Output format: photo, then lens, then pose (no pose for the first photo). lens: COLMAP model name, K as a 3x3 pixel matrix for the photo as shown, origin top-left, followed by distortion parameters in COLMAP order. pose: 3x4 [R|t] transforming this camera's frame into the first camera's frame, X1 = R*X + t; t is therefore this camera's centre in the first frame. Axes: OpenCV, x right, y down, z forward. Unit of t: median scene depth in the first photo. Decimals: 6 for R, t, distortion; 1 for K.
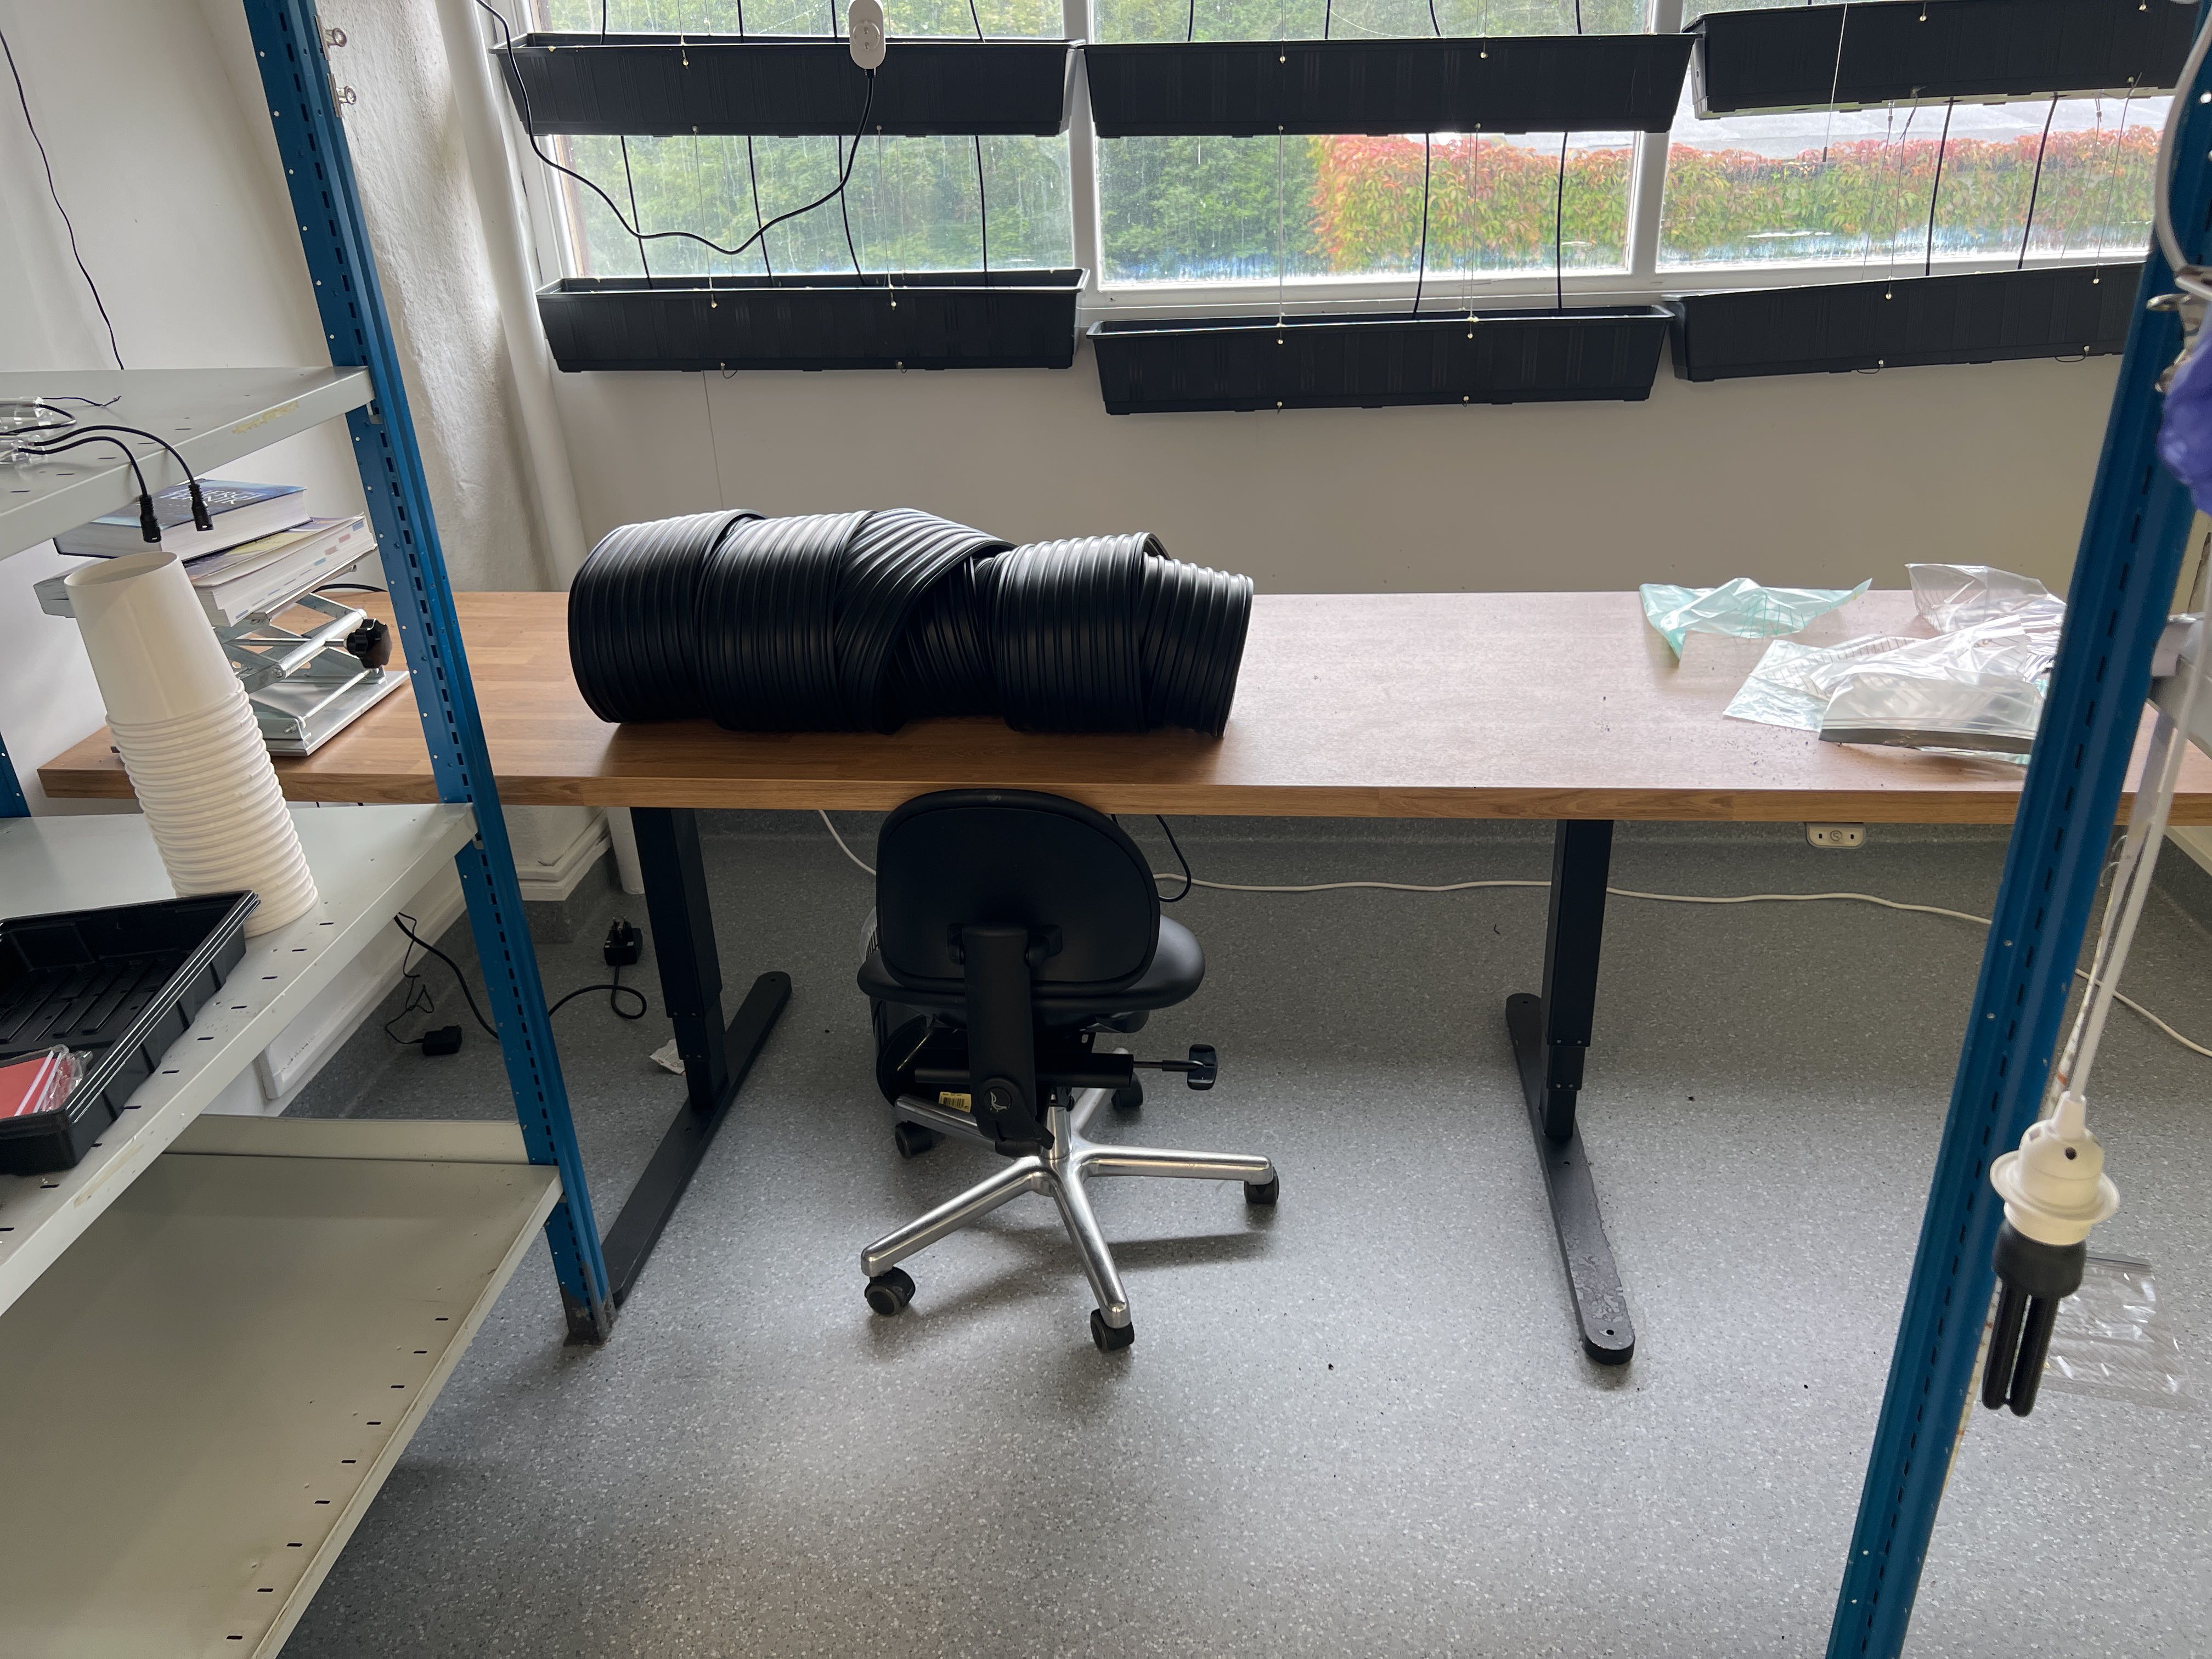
lens RADIAL K [[1683.6, 0, 1053.1], [0, 1683.6, 834.6], [0, 0, 1]] dist [0.031337, -0.000897]
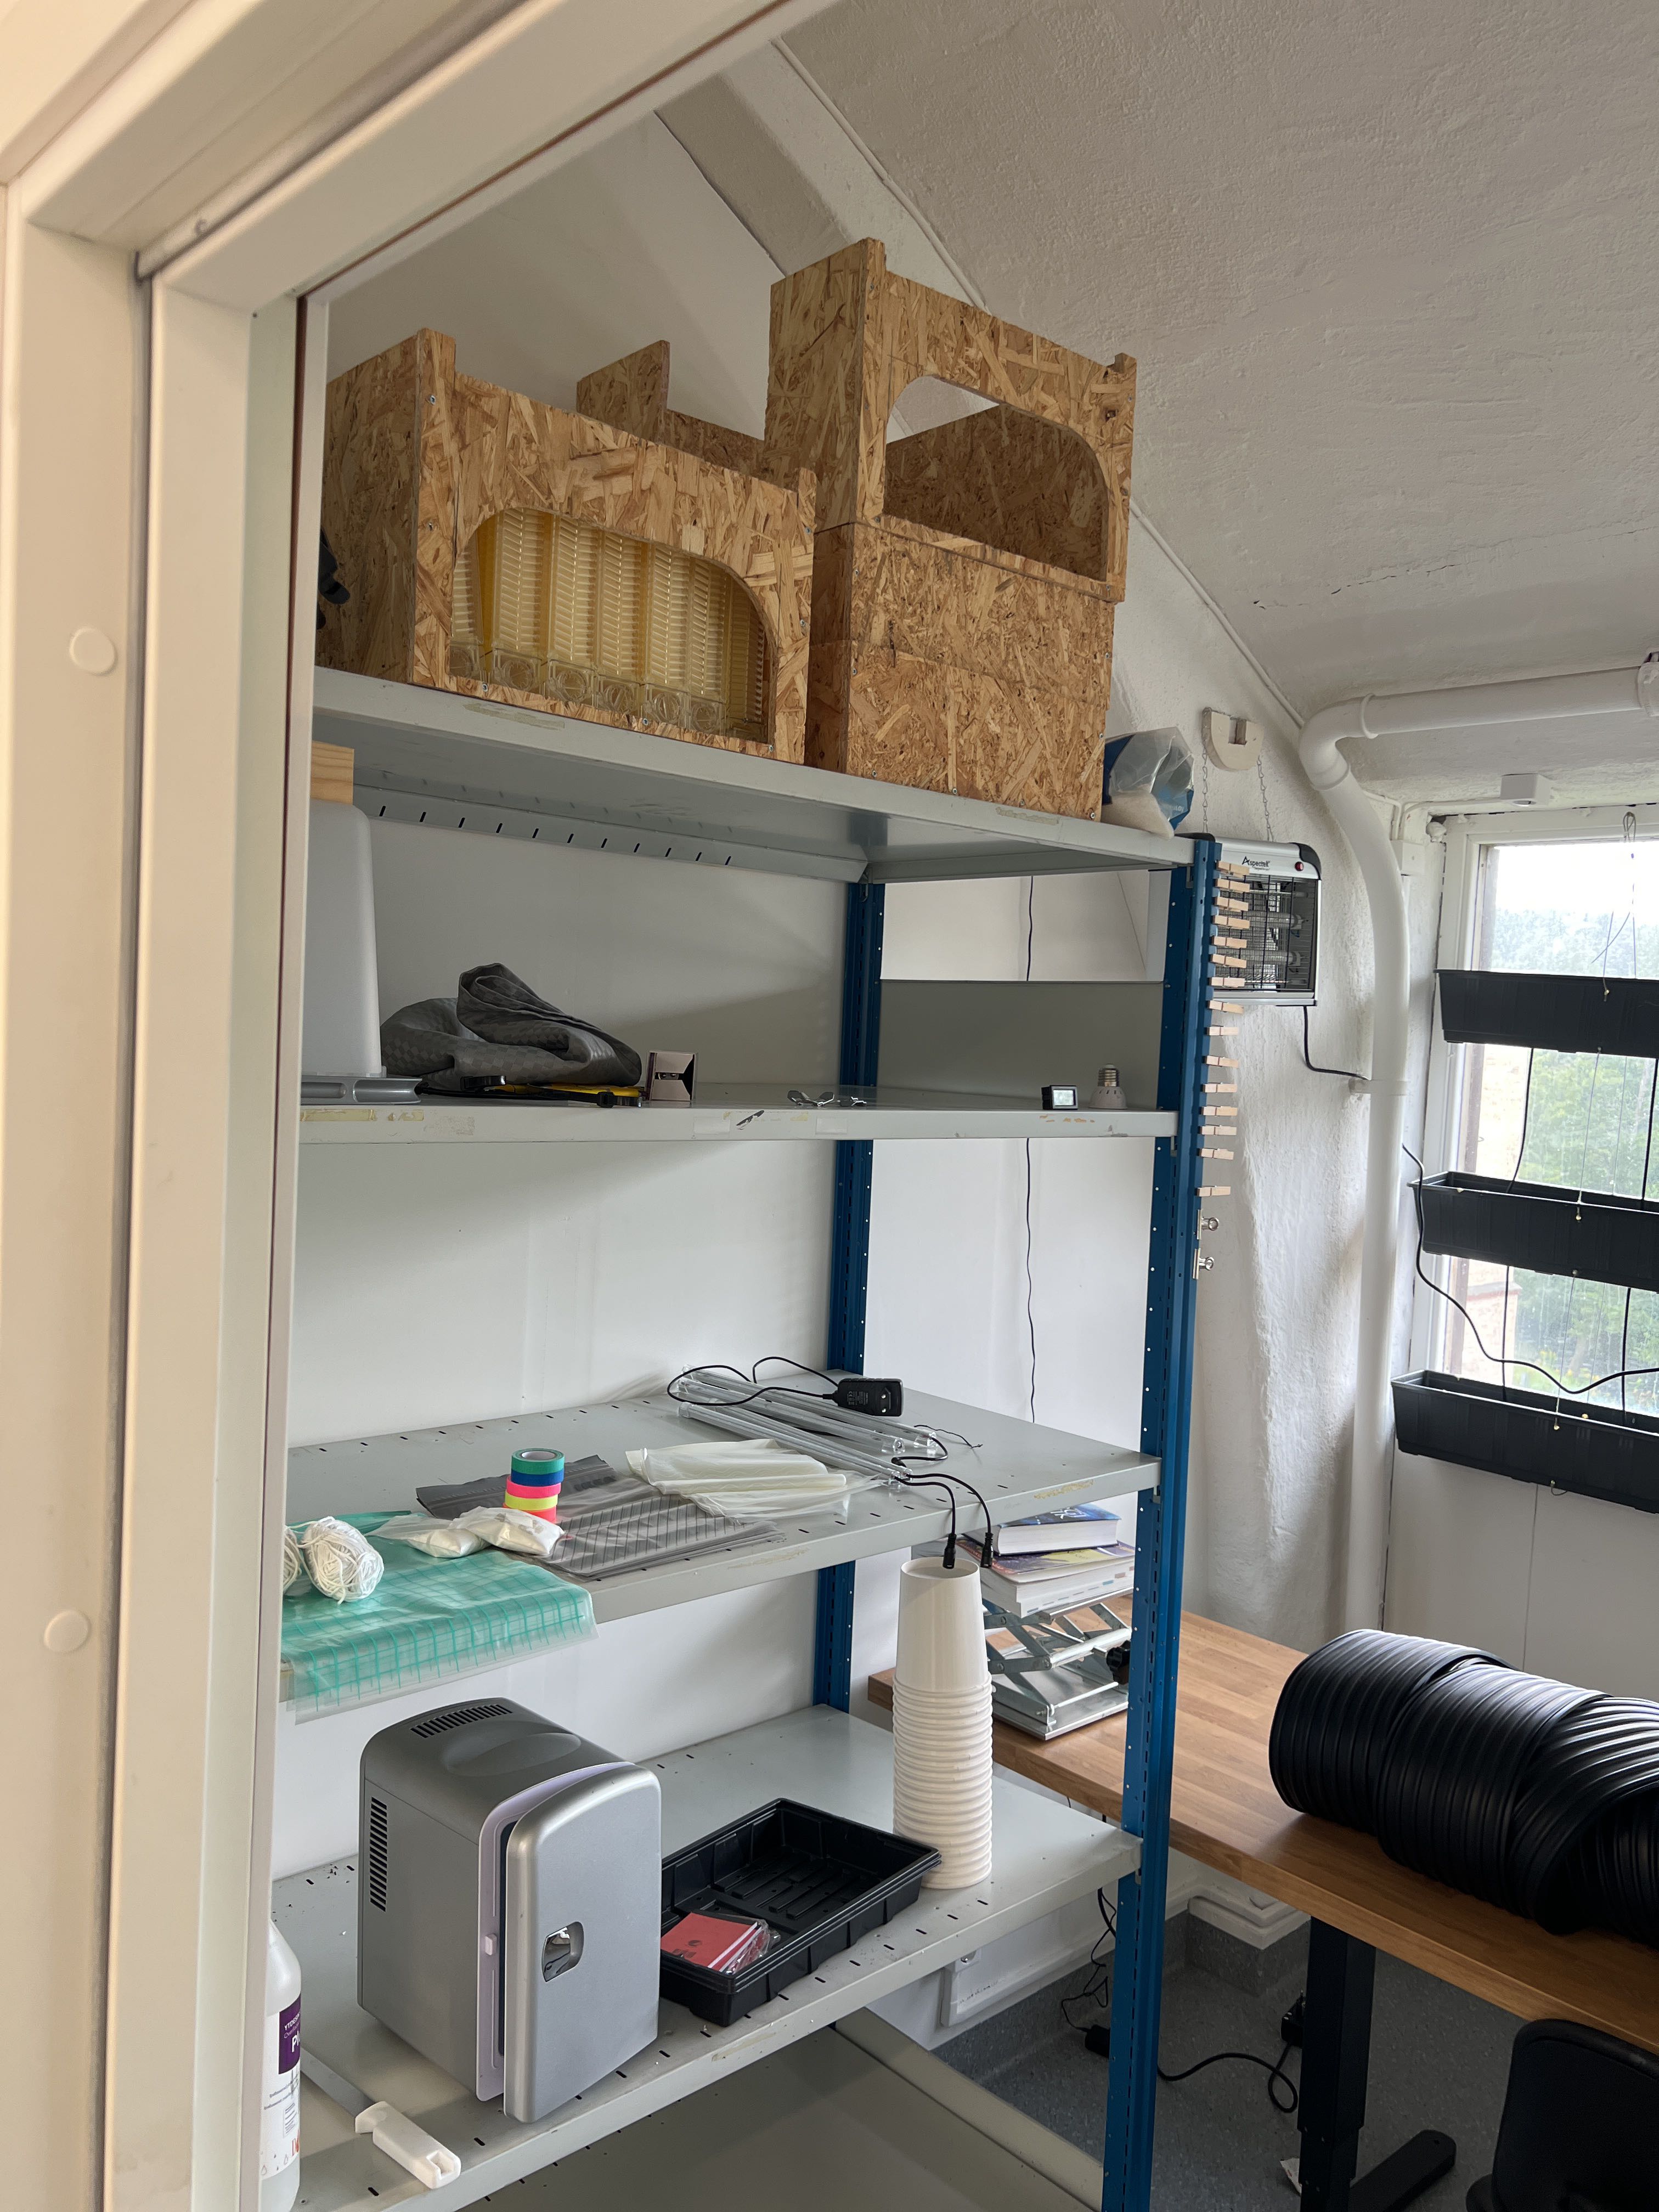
lens RADIAL K [[1681.5, 0, 829.5], [0, 1681.5, 1106.0], [0, 0, 1]] dist [0.002498, -0.003286]
pose [[0.757960, 0.114410, -0.642189, 0.147731], [-0.357323, 0.896472, -0.262027, -0.082852], [0.545726, 0.428075, 0.720371, -0.113119]]
